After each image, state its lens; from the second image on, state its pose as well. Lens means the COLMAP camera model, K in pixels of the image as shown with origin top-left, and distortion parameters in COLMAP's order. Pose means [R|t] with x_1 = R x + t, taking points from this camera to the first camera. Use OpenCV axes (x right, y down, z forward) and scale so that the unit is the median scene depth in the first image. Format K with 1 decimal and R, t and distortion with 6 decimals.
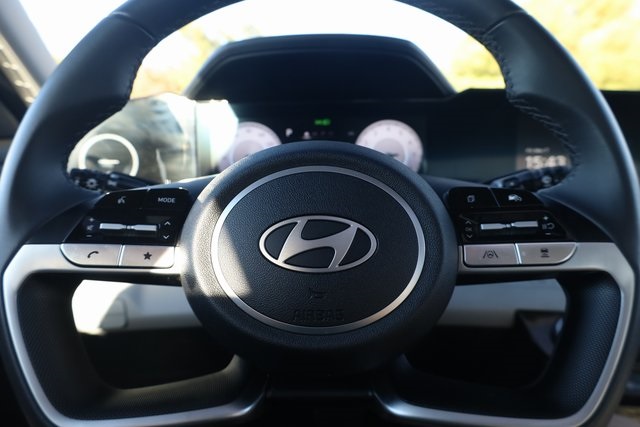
lens RADIAL K [[437.1, 0, 324.6], [0, 437.1, 215.1], [0, 0, 1]] dist [-0.000719, 0.001963]
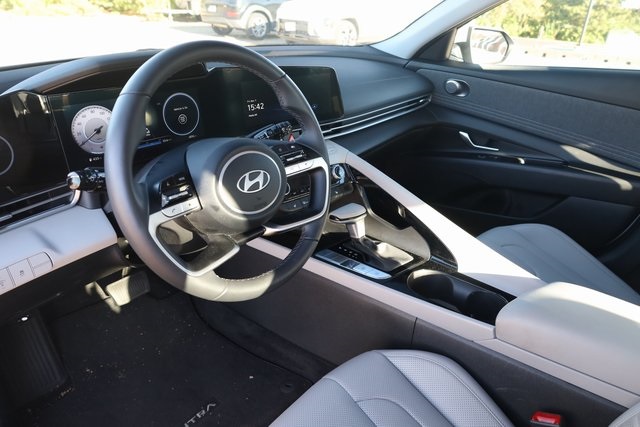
lens RADIAL K [[437.1, 0, 320.1], [0, 437.1, 214.1], [0, 0, 1]] dist [-0.000719, 0.001963]
pose [[0.643675, -0.302863, 0.702820, -1.708857], [0.089639, 0.941876, 0.323782, -0.580599], [-0.760031, -0.145410, 0.633411, -1.060618]]
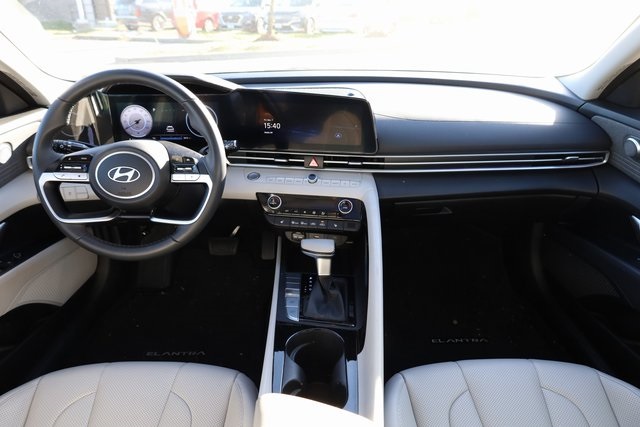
lens RADIAL K [[437.1, 0, 314.6], [0, 437.1, 215.5], [0, 0, 1]] dist [-0.000719, 0.001963]
pose [[0.999676, 0.015336, -0.020315, 1.614935], [-0.009256, 0.962504, 0.271109, -0.593804], [0.023710, -0.270833, 0.962334, -2.494581]]
